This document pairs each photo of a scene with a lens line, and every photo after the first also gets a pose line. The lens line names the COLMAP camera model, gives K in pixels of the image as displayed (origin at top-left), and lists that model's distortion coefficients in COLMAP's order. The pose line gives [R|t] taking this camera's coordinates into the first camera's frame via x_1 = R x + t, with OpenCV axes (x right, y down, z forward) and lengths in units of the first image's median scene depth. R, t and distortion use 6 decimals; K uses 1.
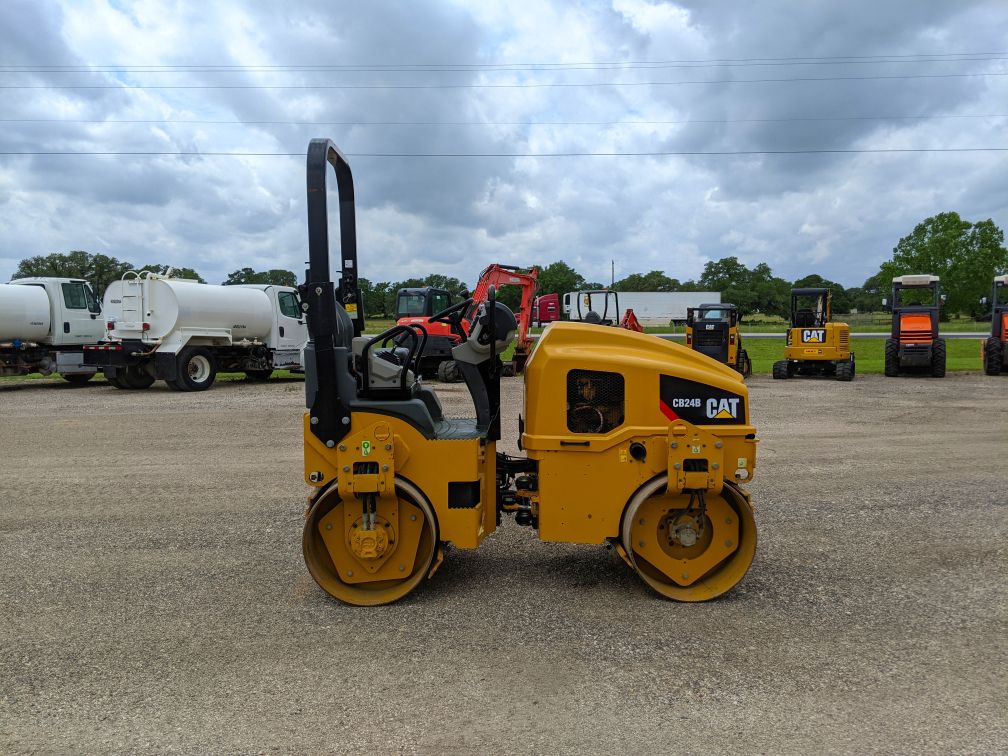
lens RADIAL K [[799.6, 0, 475.3], [0, 799.6, 404.2], [0, 0, 1]] dist [0.013388, 0.000279]
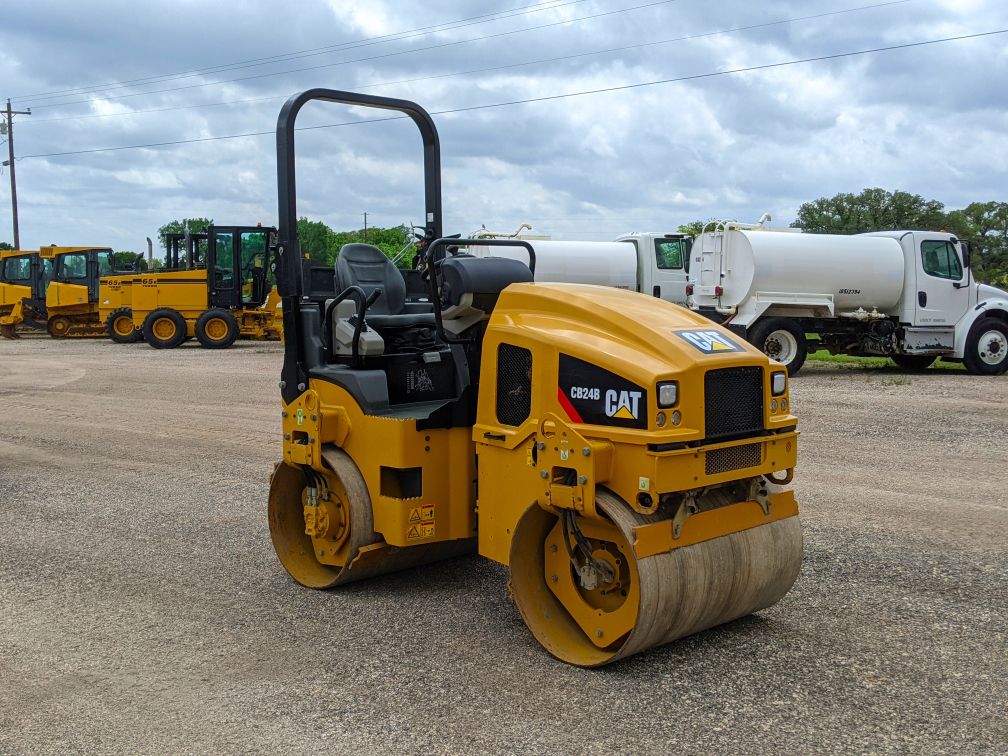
lens RADIAL K [[1194.5, 0, 504.0], [0, 1194.5, 378.0], [0, 0, 1]] dist [0.009528, -0.002599]
pose [[0.688397, 0.055855, -0.723181, 0.949620], [-0.073891, 0.997244, 0.006685, -0.016572], [0.721561, 0.048835, 0.690626, 0.176591]]
